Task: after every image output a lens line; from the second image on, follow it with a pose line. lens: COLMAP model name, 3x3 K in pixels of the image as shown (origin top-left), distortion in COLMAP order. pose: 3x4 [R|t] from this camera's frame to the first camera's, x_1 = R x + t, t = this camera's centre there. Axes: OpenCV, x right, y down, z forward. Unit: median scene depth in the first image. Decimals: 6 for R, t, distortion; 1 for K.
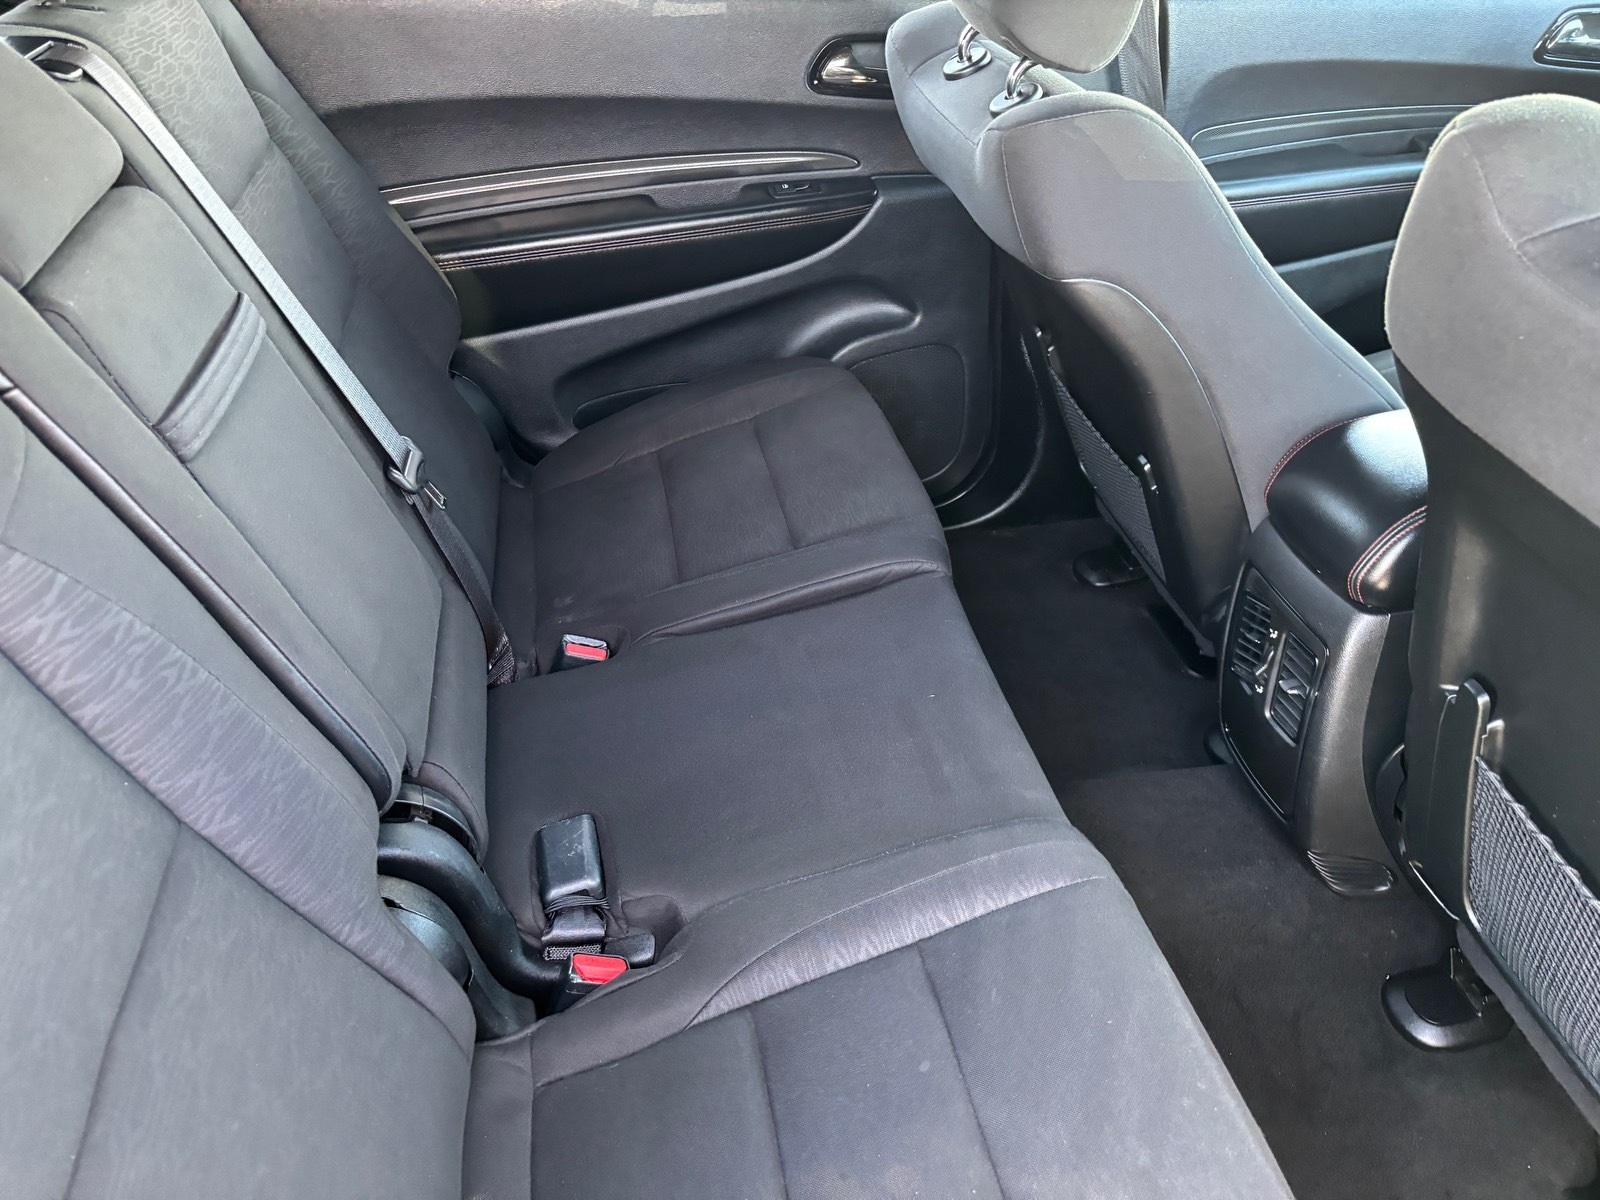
lens RADIAL K [[1219.8, 0, 791.1], [0, 1219.8, 593.9], [0, 0, 1]] dist [0.016638, -0.034396]
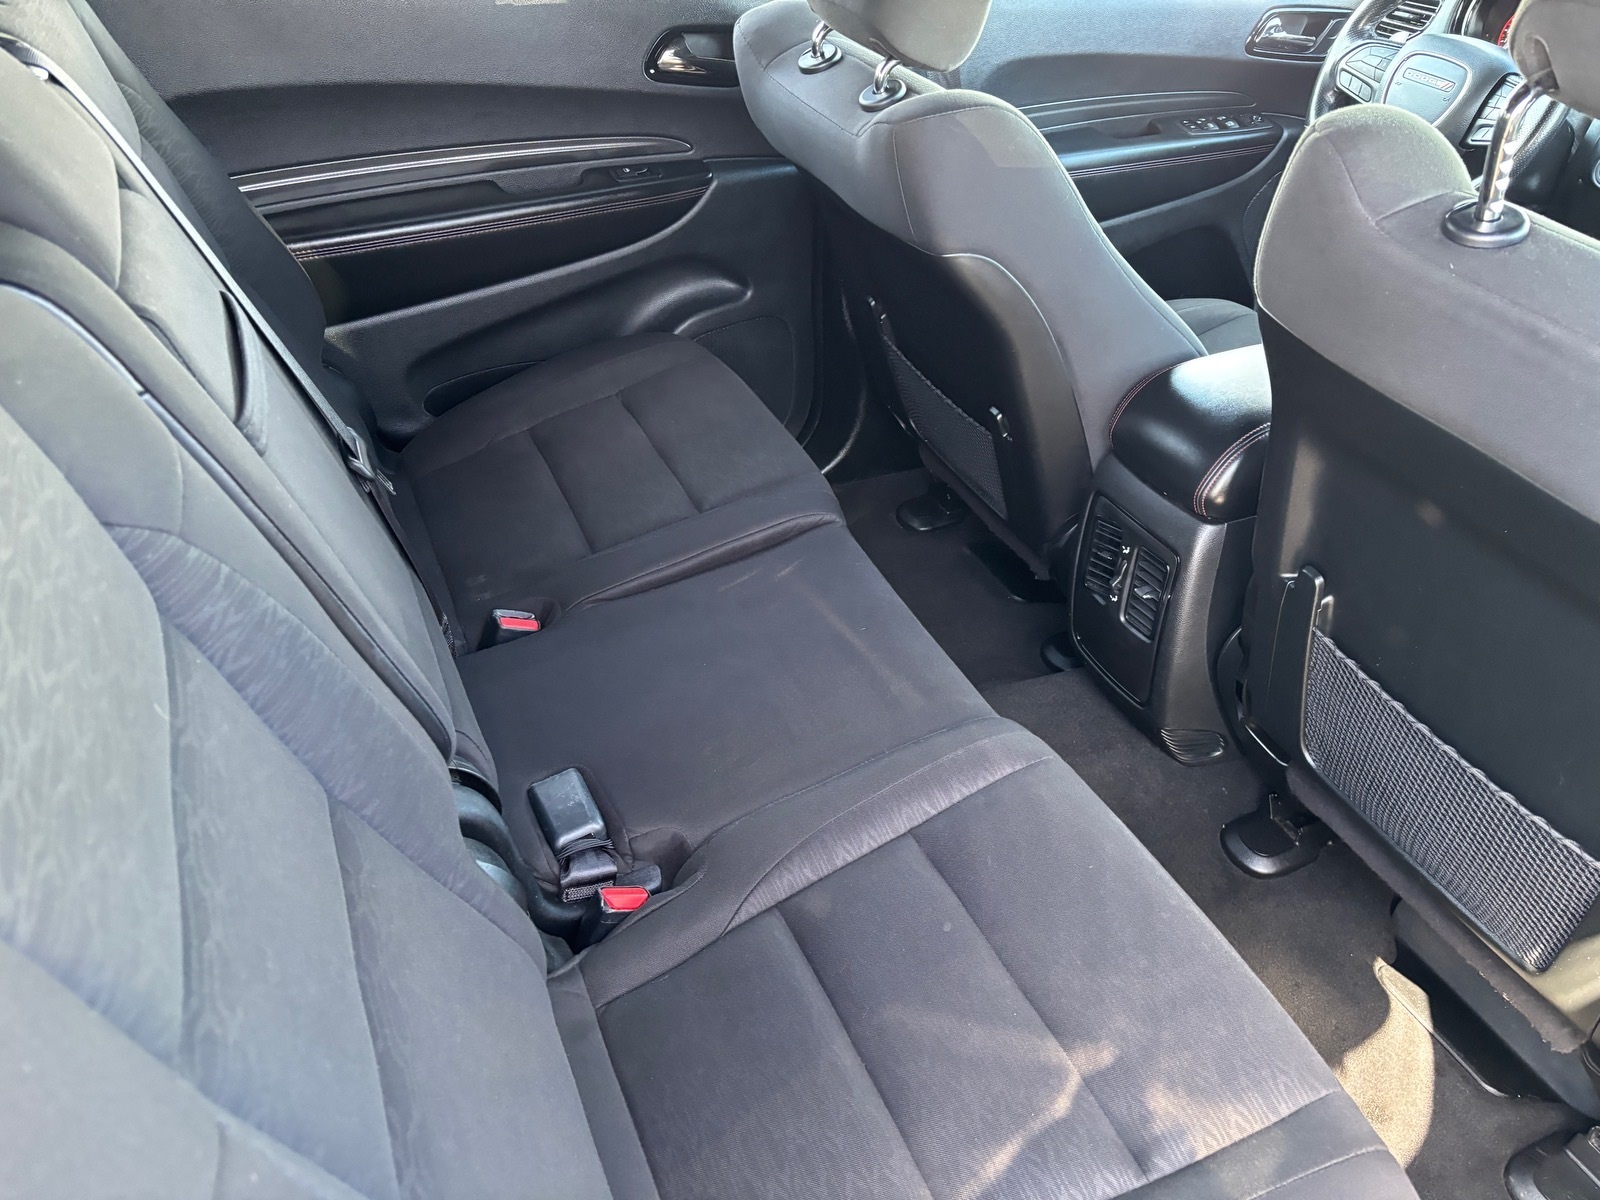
lens RADIAL K [[1219.8, 0, 792.8], [0, 1219.8, 605.4], [0, 0, 1]] dist [0.016638, -0.034396]
pose [[0.968514, -0.093101, 0.230896, -0.201566], [0.086110, 0.995474, 0.040196, 0.010935], [-0.233593, -0.019048, 0.972148, -0.081996]]
